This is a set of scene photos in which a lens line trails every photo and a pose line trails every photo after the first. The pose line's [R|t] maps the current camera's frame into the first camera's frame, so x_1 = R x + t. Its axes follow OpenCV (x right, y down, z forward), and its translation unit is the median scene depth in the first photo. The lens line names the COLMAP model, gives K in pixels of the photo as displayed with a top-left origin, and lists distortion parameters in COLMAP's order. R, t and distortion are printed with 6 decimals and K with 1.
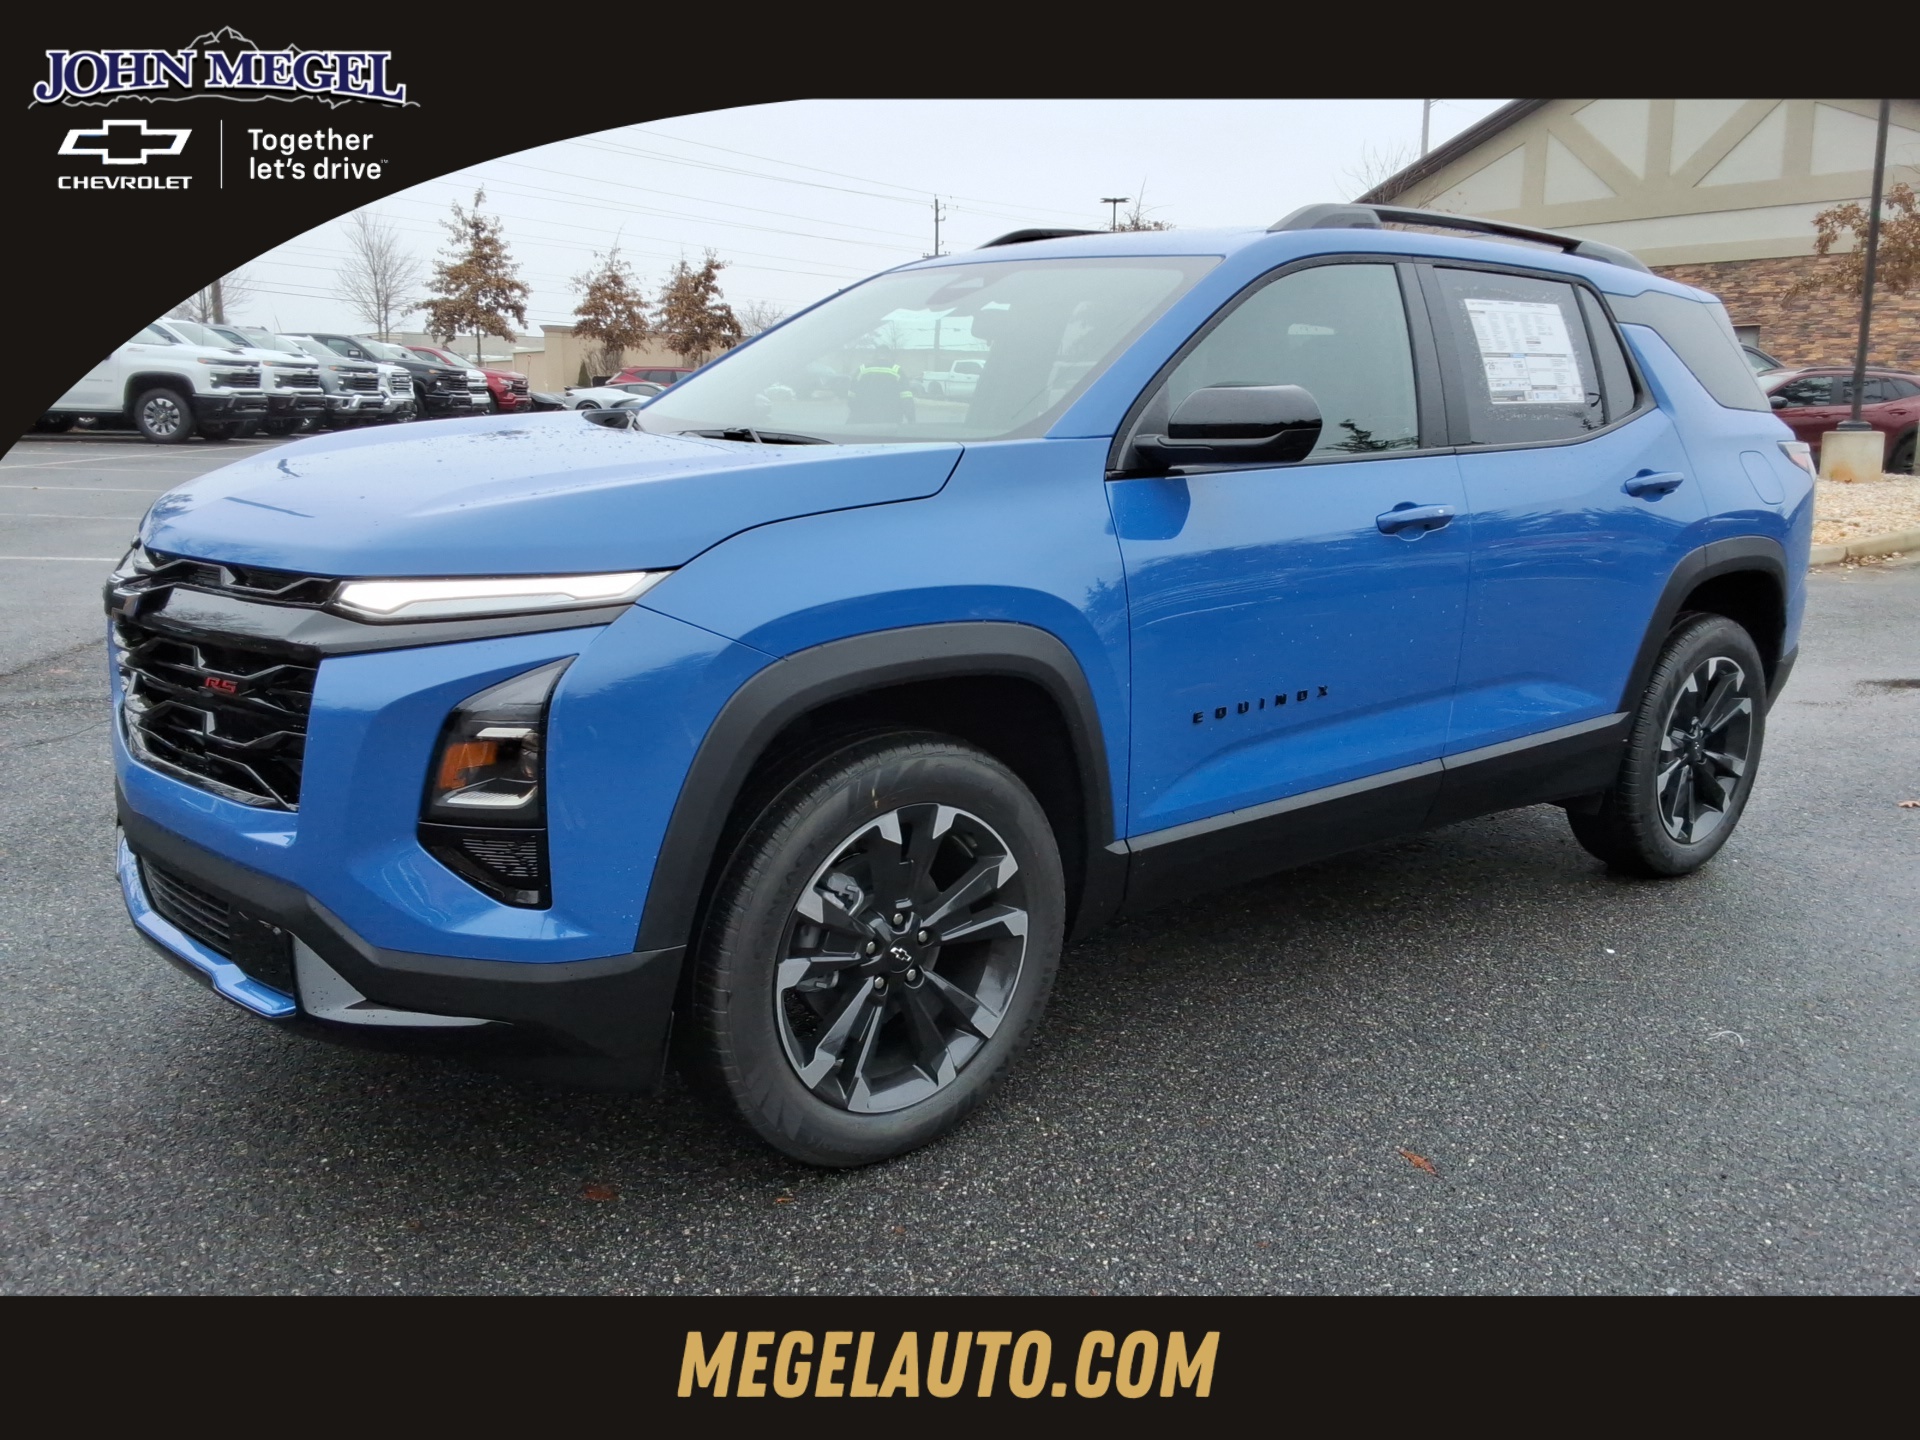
lens RADIAL K [[1571.3, 0, 992.6], [0, 1571.3, 727.0], [0, 0, 1]] dist [0.080534, -0.127222]
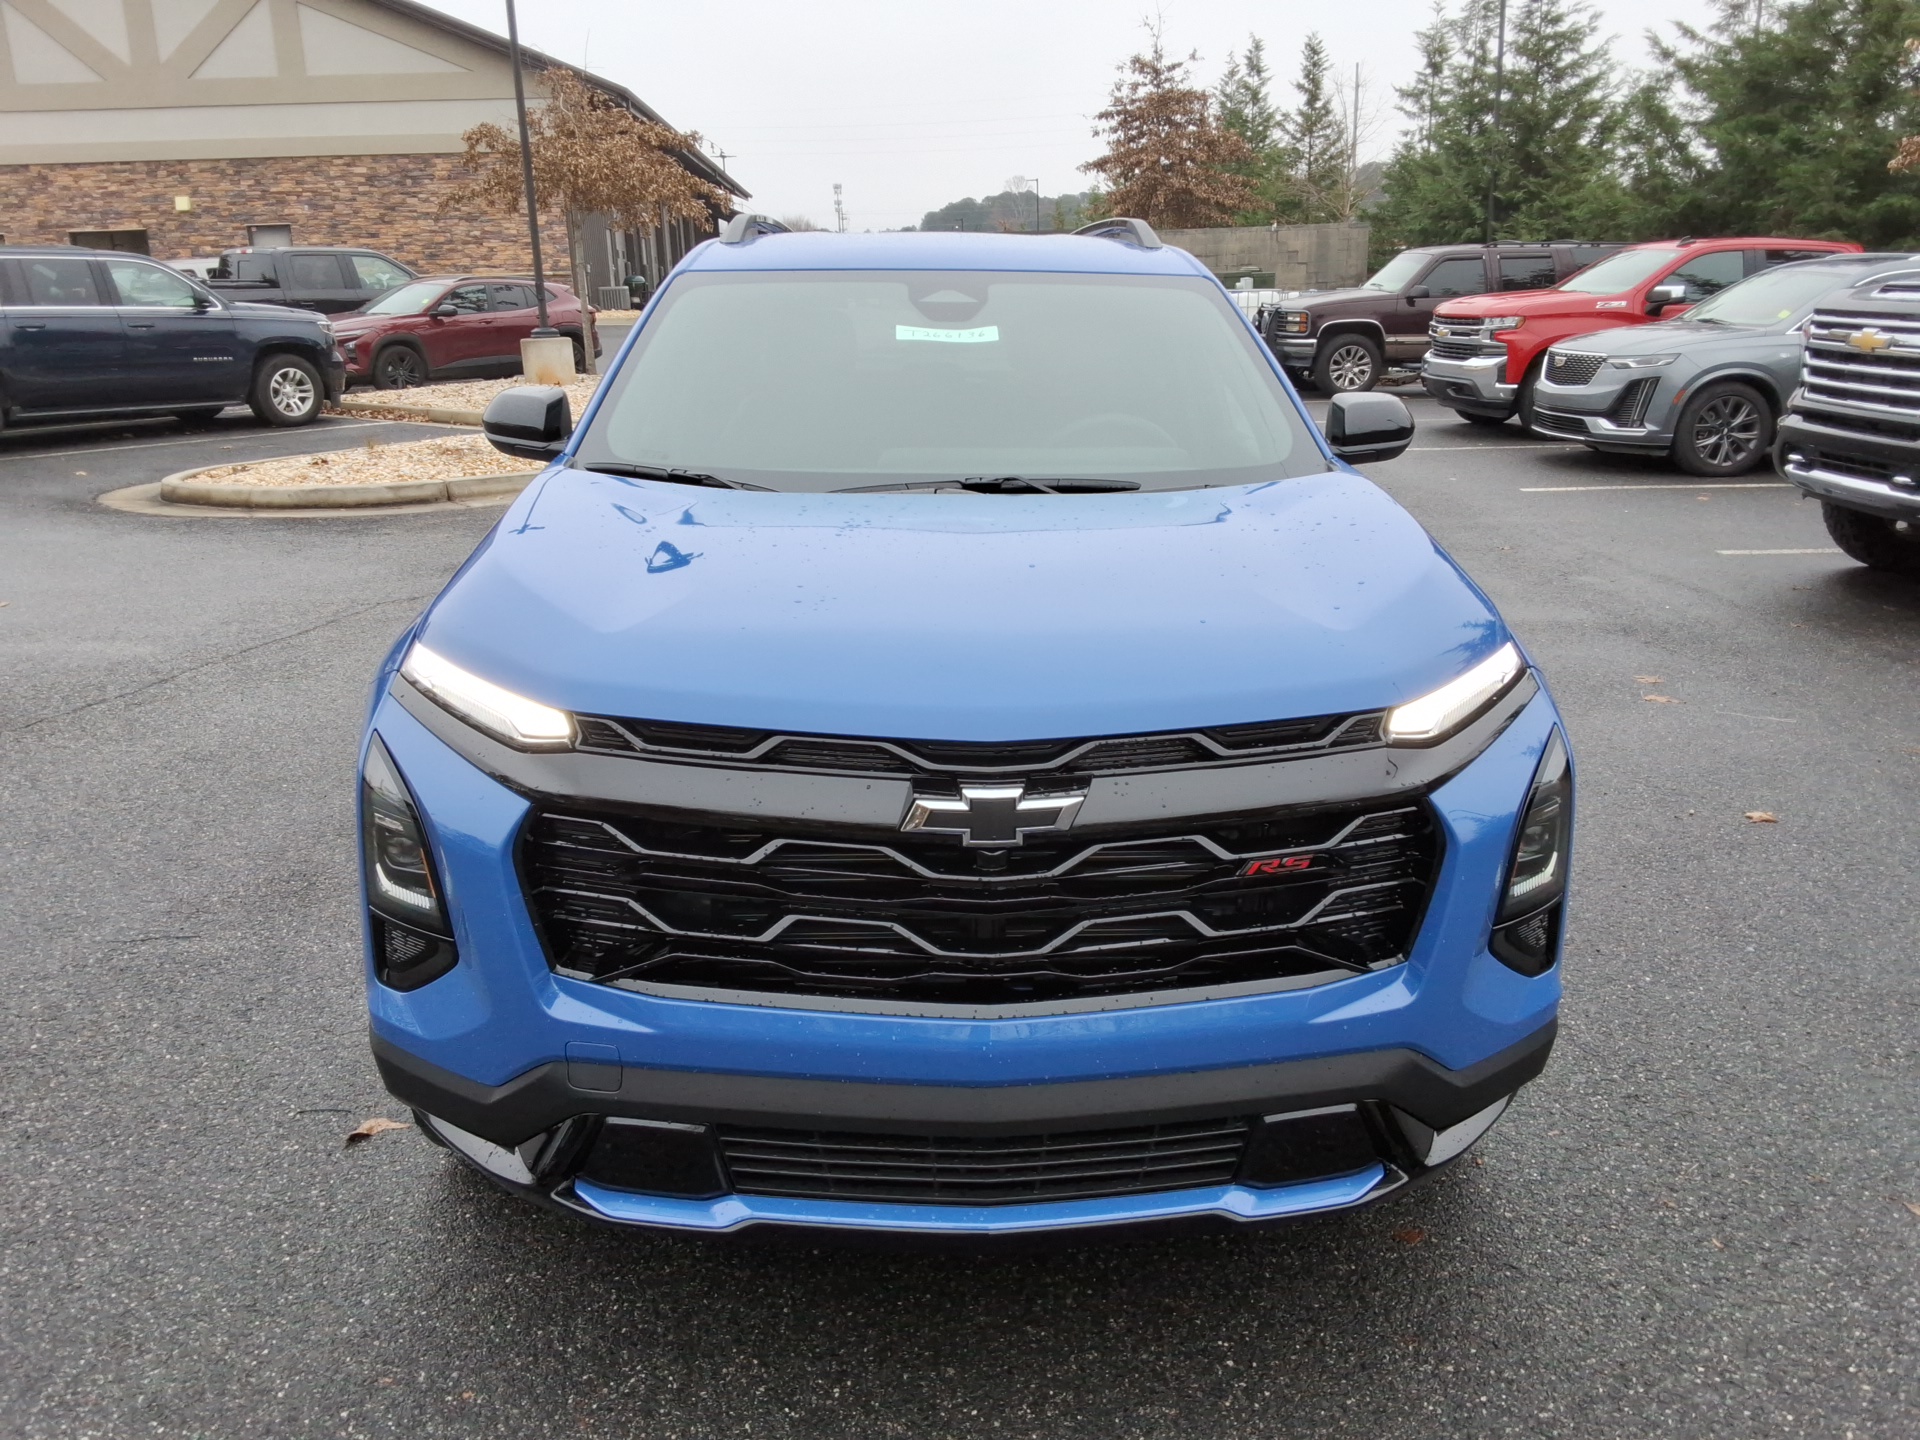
lens RADIAL K [[1561.4, 0, 960.0], [0, 1561.4, 720.0], [0, 0, 1]] dist [0.095527, -0.121081]
pose [[0.607058, -0.234722, 0.759201, -0.101733], [0.185469, 0.970846, 0.151855, -0.021972], [-0.772711, 0.048624, 0.632893, 0.050047]]
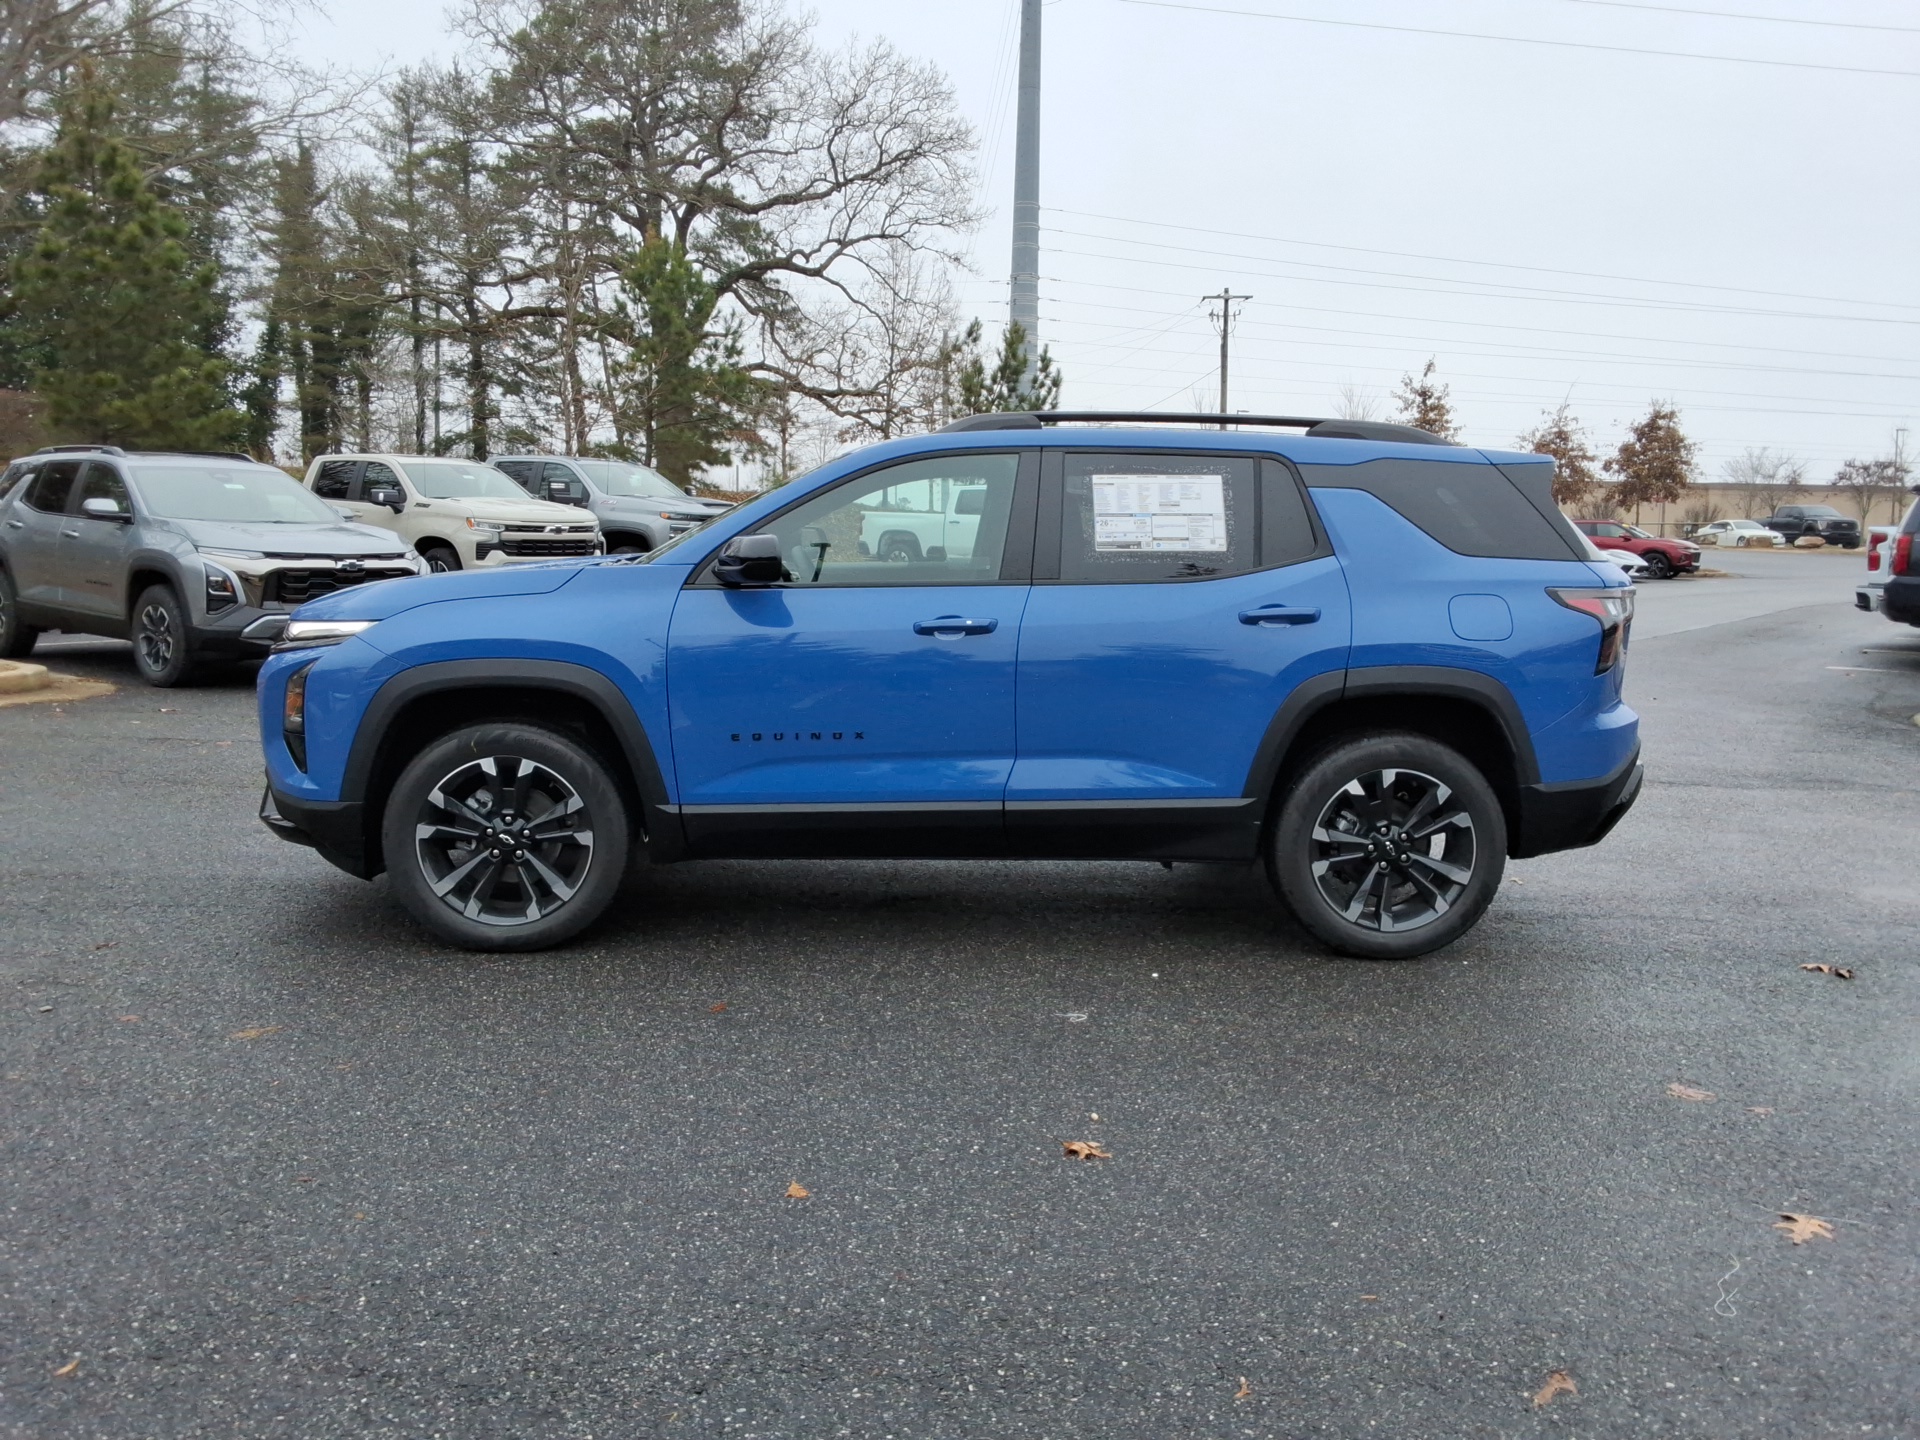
lens RADIAL K [[1561.4, 0, 960.0], [0, 1561.4, 720.0], [0, 0, 1]] dist [0.095527, -0.121081]
pose [[0.790291, 0.069488, -0.608779, 0.139963], [-0.128763, 0.990197, -0.054130, 0.003615], [0.599050, 0.121167, 0.791491, -0.014876]]
